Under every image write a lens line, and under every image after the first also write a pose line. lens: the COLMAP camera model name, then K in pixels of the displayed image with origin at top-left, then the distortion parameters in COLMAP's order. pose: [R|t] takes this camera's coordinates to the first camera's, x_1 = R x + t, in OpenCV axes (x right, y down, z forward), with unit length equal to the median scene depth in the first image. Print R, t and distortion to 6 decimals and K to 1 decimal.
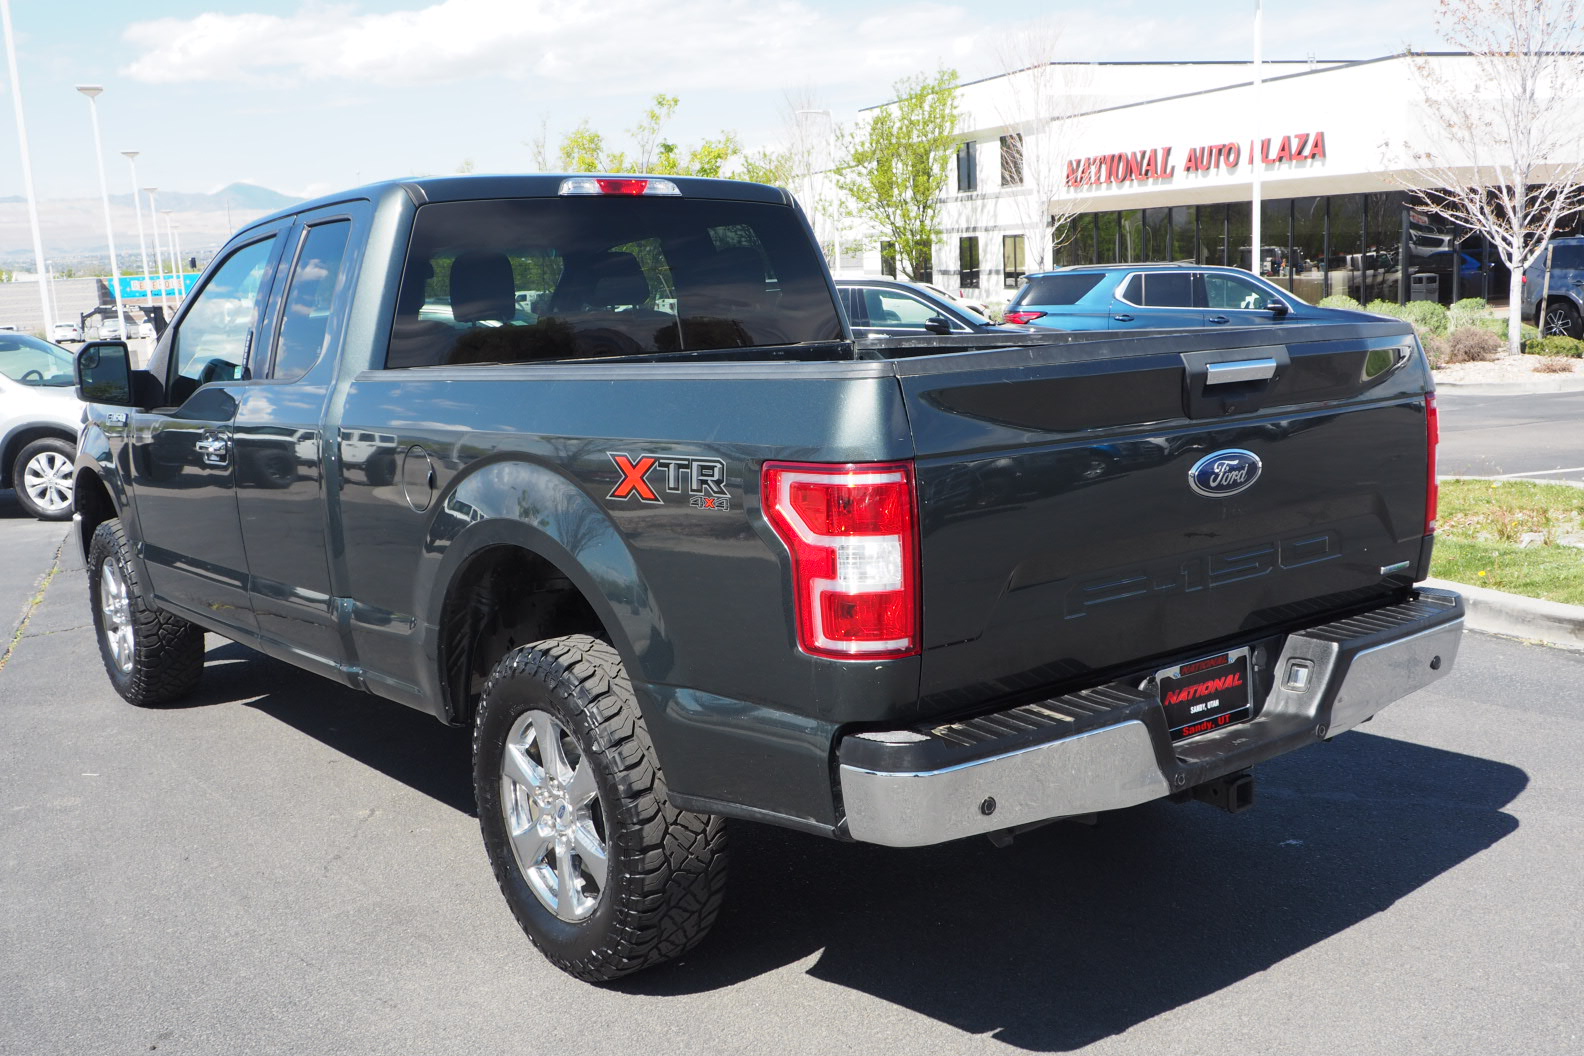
lens RADIAL K [[1563.6, 0, 792.0], [0, 1563.6, 528.0], [0, 0, 1]] dist [0.005011, -0.000703]
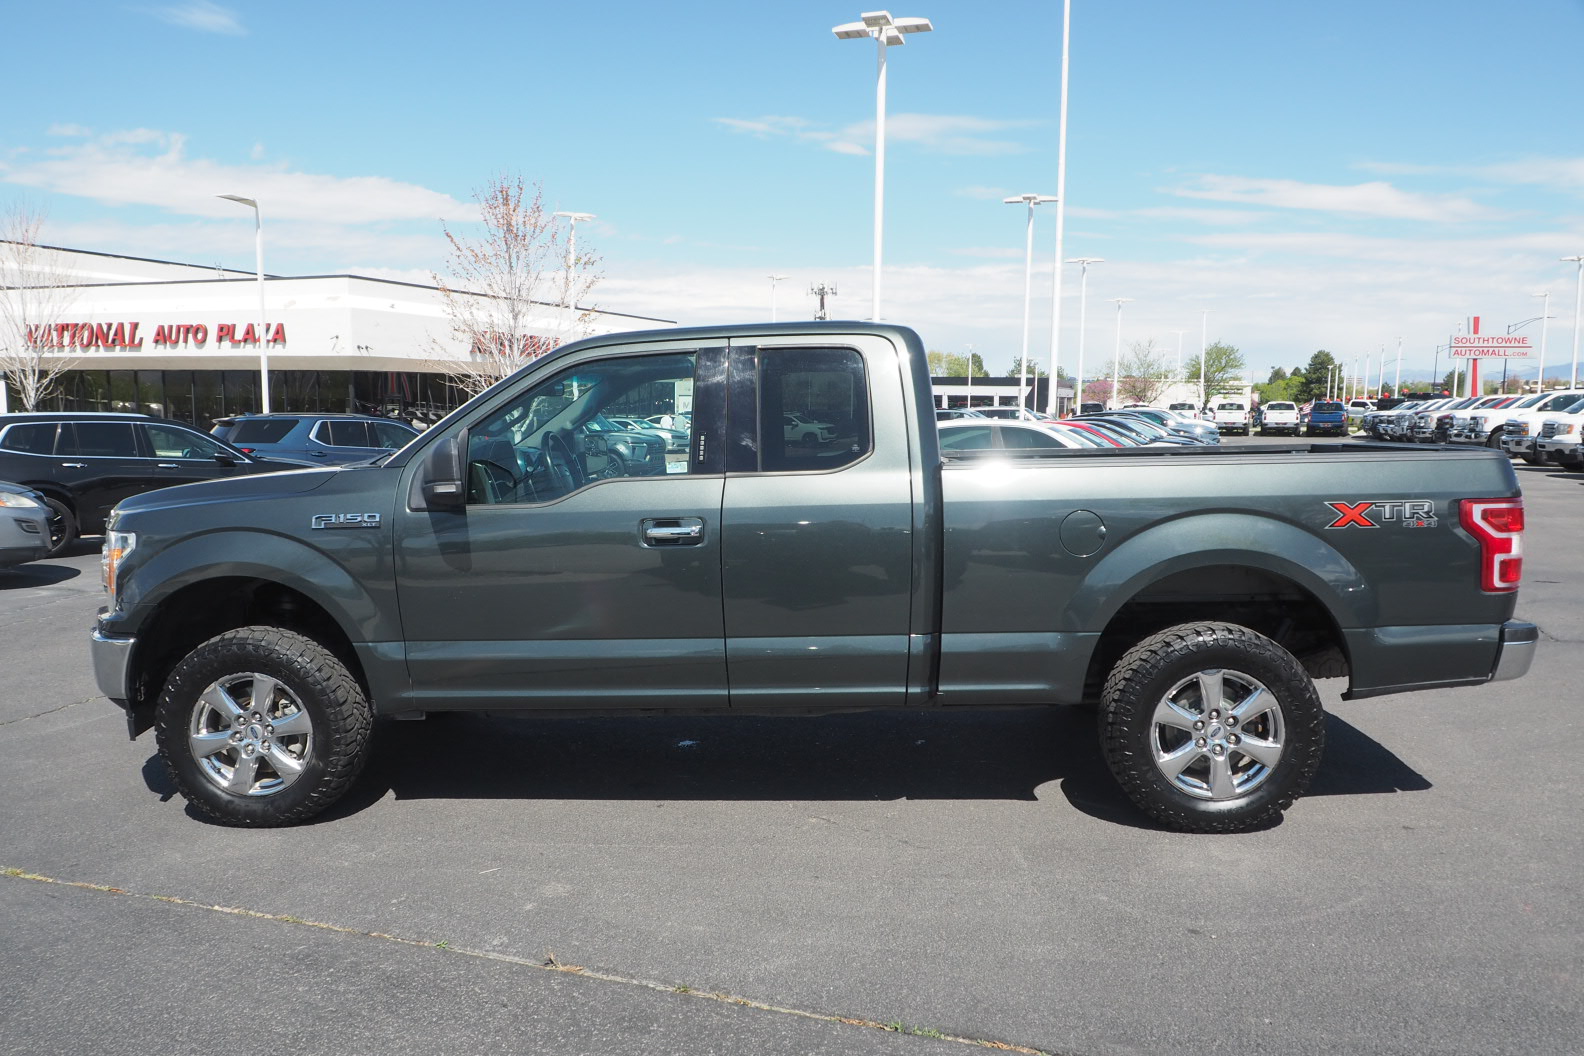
lens RADIAL K [[1126.7, 0, 790.9], [0, 1126.7, 534.9], [0, 0, 1]] dist [-0.016224, -0.002458]
pose [[0.649917, -0.036701, 0.759119, -0.096539], [0.090689, 0.995442, -0.029516, -0.001913], [-0.754575, 0.088026, 0.650283, 0.041801]]
